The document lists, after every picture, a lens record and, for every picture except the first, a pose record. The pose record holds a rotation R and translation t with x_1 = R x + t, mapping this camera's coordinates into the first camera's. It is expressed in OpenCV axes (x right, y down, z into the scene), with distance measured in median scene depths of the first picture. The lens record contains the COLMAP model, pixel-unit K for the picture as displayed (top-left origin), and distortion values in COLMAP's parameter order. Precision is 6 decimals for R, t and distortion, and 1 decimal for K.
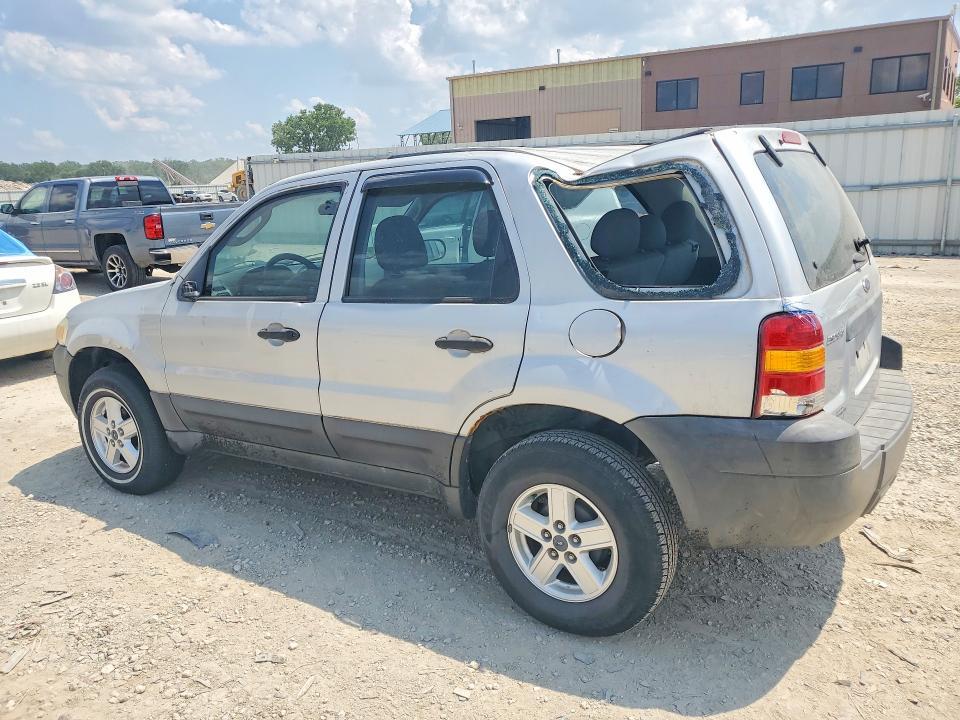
lens RADIAL K [[674.8, 0, 480.0], [0, 674.8, 360.0], [0, 0, 1]] dist [0.079323, -0.001073]
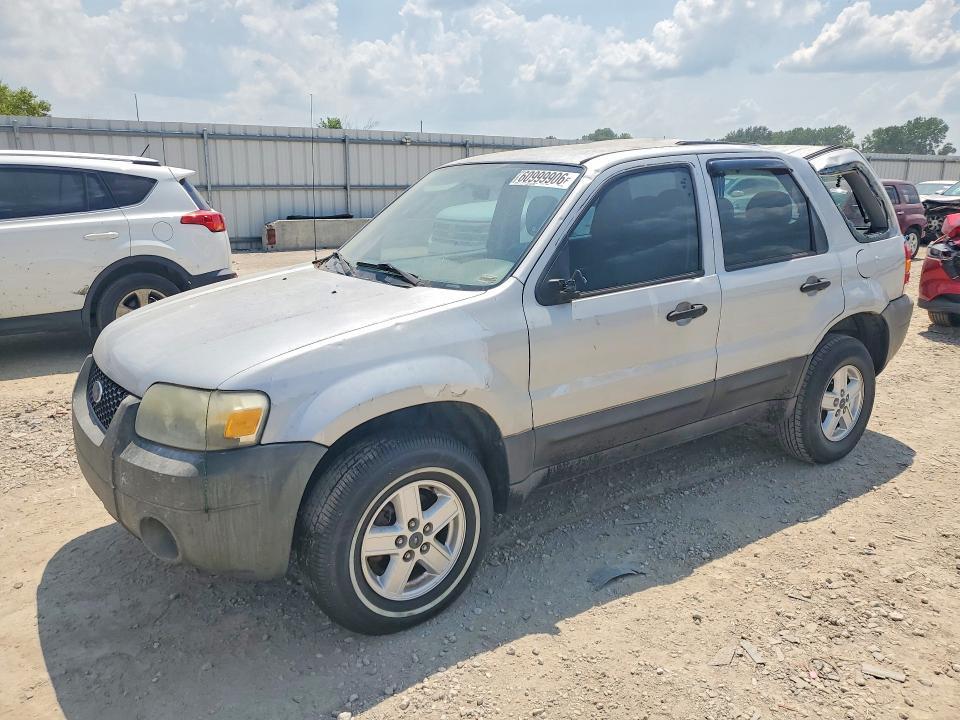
lens RADIAL K [[723.9, 0, 480.0], [0, 723.9, 360.0], [0, 0, 1]] dist [-0.007308, -0.002694]
pose [[0.408413, -0.191890, 0.892400, -1.274800], [0.207655, 0.971551, 0.113875, -0.142515], [-0.888863, 0.138803, 0.436641, 0.754572]]
